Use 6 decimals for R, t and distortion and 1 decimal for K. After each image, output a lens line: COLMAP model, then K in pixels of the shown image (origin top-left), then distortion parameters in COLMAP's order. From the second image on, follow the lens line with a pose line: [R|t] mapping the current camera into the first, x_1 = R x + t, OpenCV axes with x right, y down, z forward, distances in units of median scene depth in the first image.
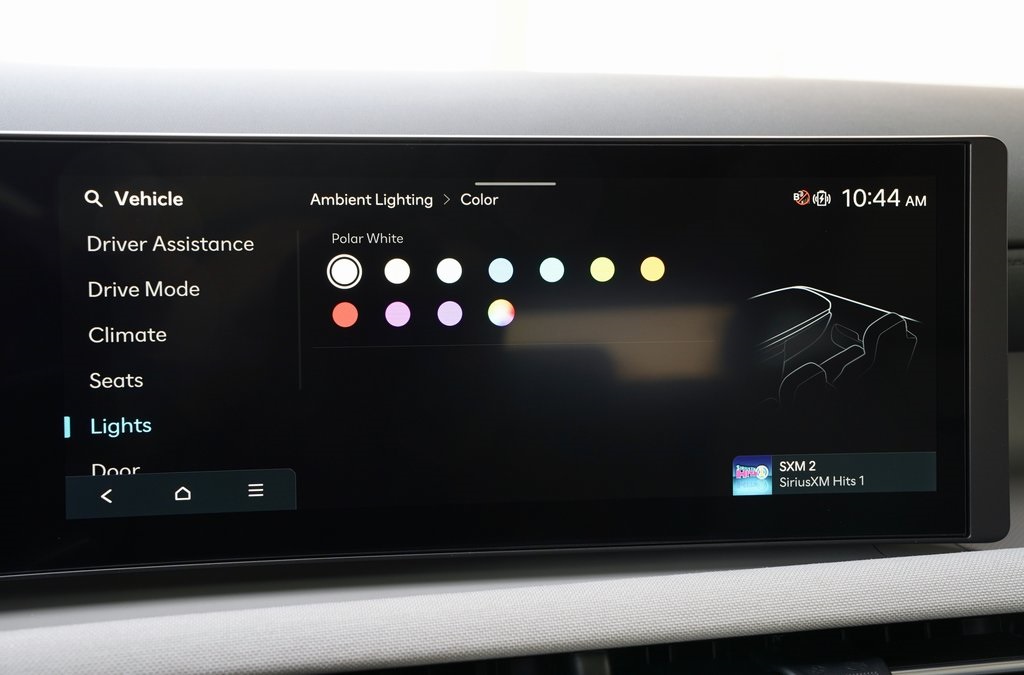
lens RADIAL K [[1296.1, 0, 508.3], [0, 1296.1, 333.5], [0, 0, 1]] dist [0.009339, 0.000000]
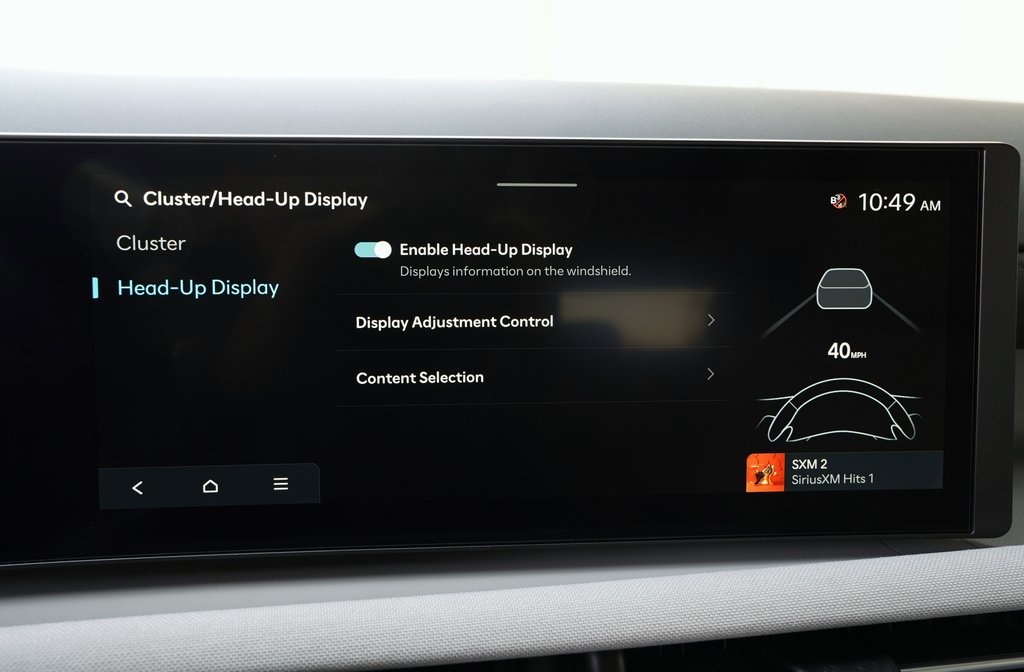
lens RADIAL K [[996.1, 0, 509.9], [0, 996.1, 333.8], [0, 0, 1]] dist [-0.054896, 0.000000]
pose [[0.999569, 0.009123, -0.027908, 0.007772], [-0.008192, 0.999412, 0.033309, -0.026034], [0.028196, -0.033066, 0.999055, 0.226650]]
